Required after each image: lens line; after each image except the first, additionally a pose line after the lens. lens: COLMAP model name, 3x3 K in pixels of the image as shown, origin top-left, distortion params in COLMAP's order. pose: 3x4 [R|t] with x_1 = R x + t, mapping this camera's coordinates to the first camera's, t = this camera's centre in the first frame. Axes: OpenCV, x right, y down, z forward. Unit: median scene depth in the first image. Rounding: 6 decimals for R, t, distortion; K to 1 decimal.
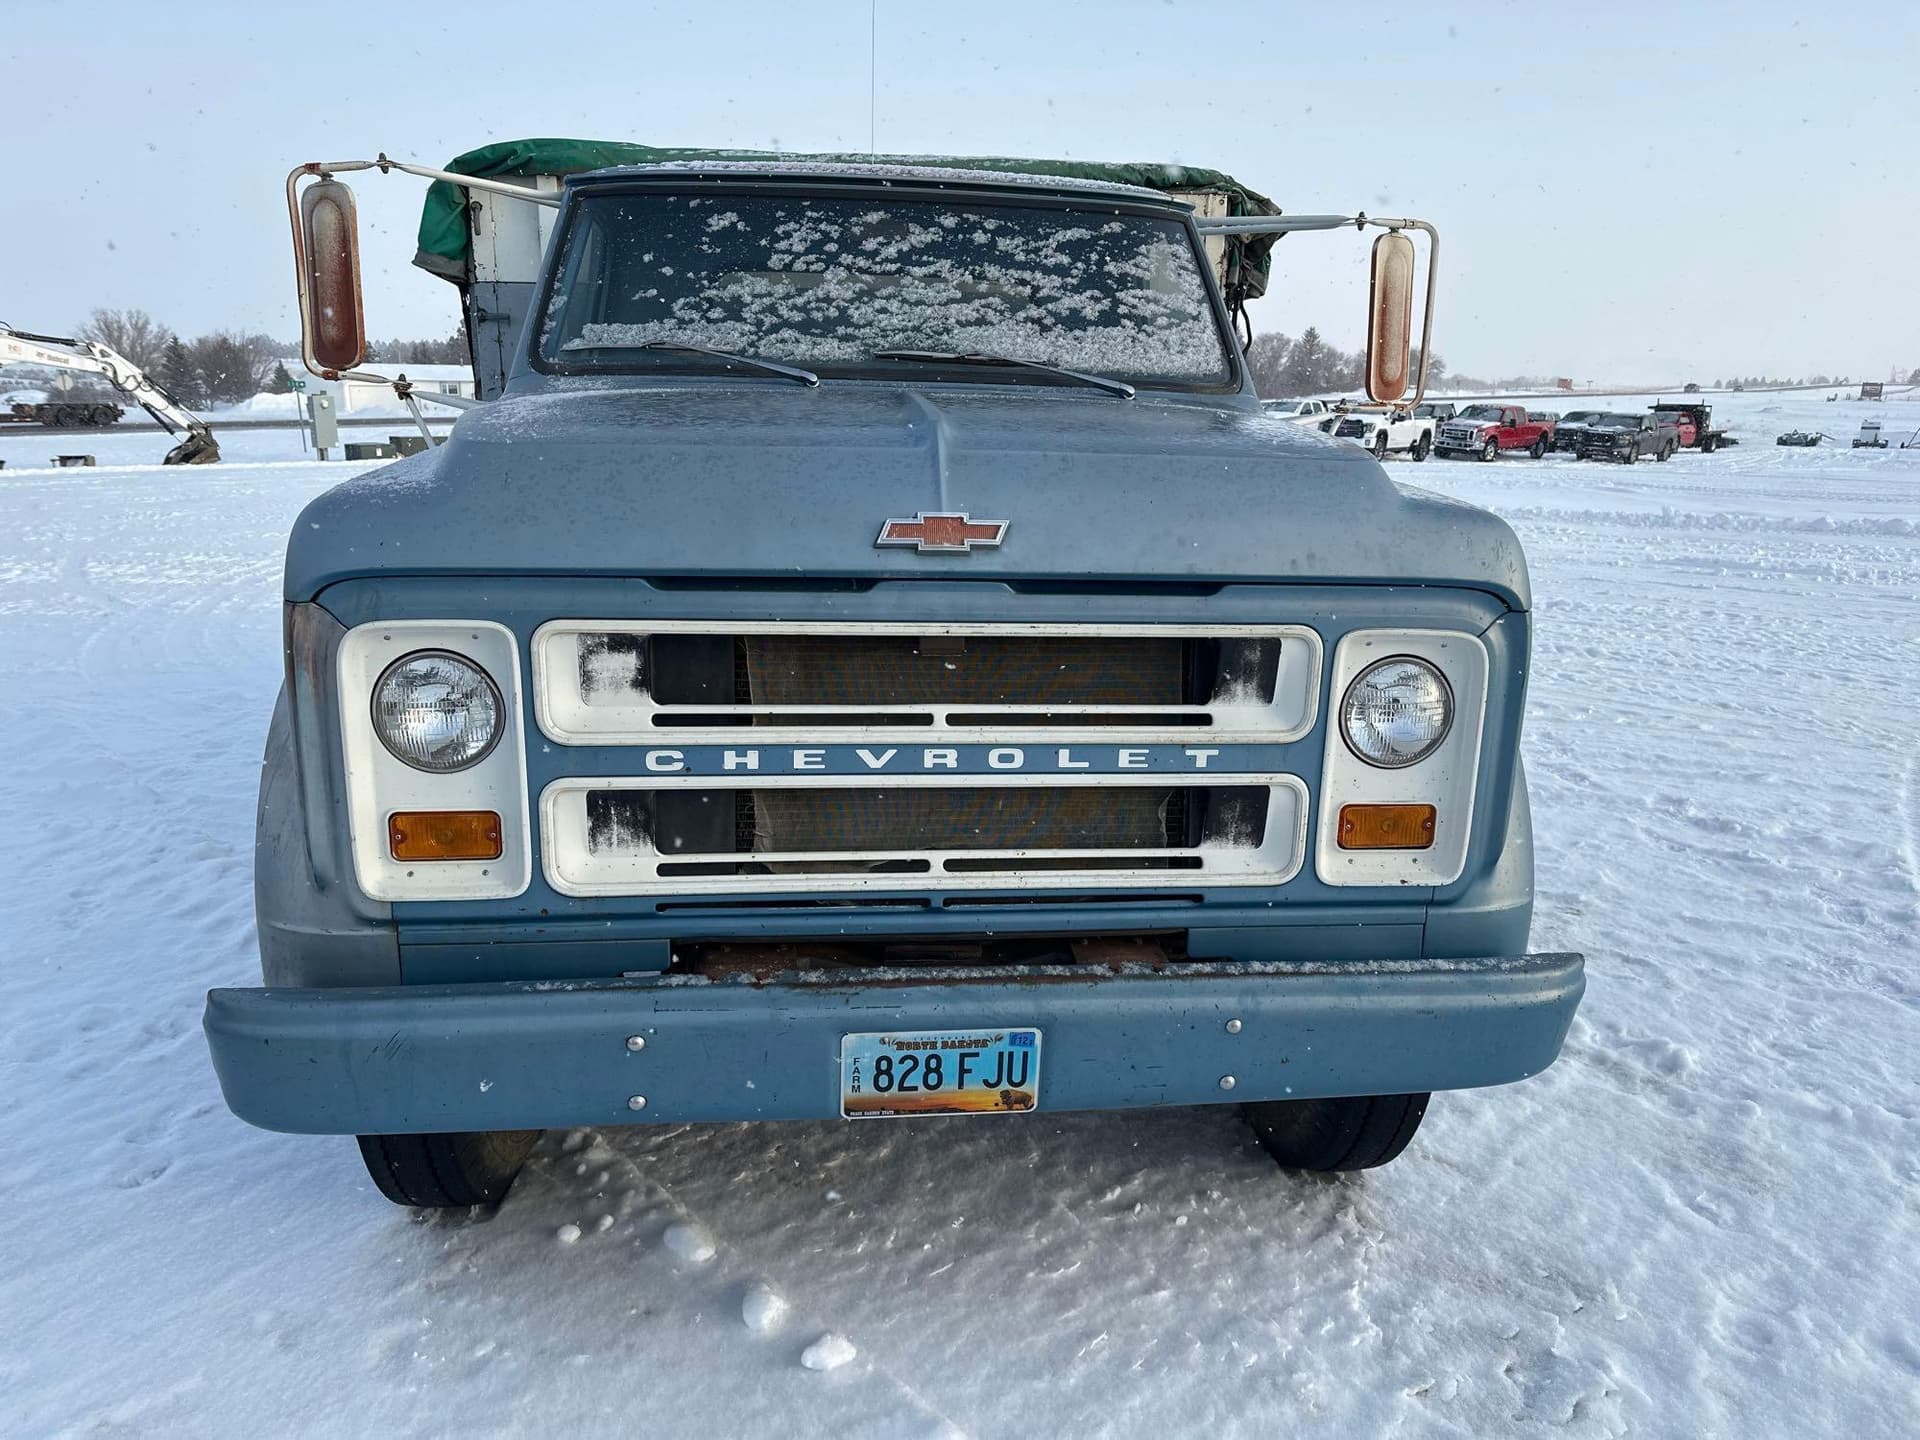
lens RADIAL K [[1370.3, 0, 1018.0], [0, 1370.3, 695.6], [0, 0, 1]] dist [0.088737, -0.013362]
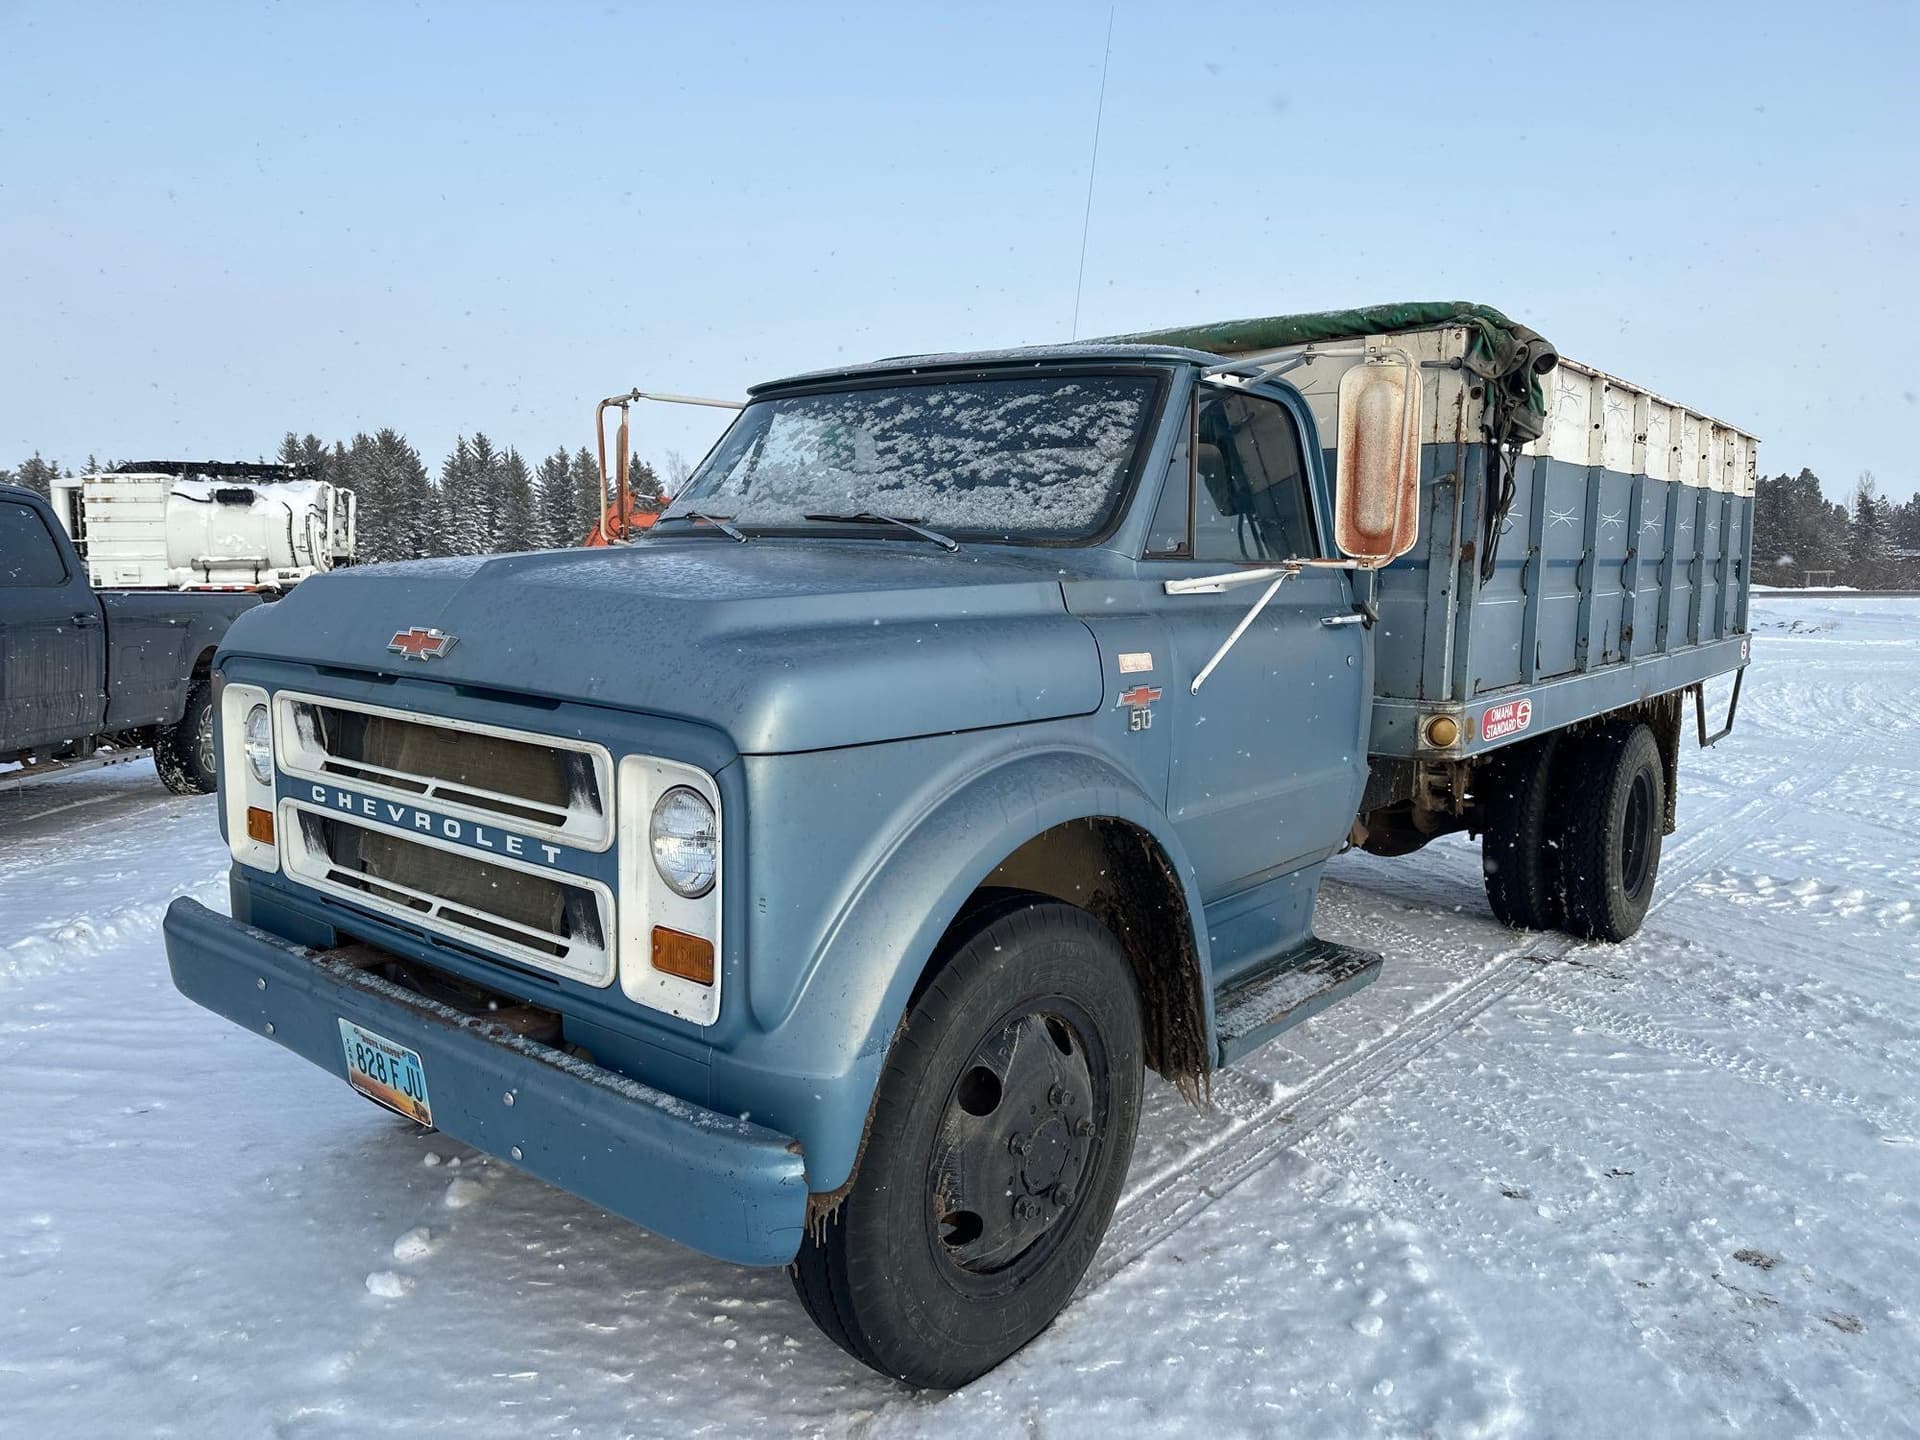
lens RADIAL K [[1370.3, 0, 953.3], [0, 1370.3, 728.9], [0, 0, 1]] dist [0.088737, -0.013362]
pose [[0.693730, 0.083611, -0.715366, 1.161850], [-0.159808, 0.986350, -0.039692, -0.063478], [0.702282, 0.141856, 0.697622, 0.427335]]
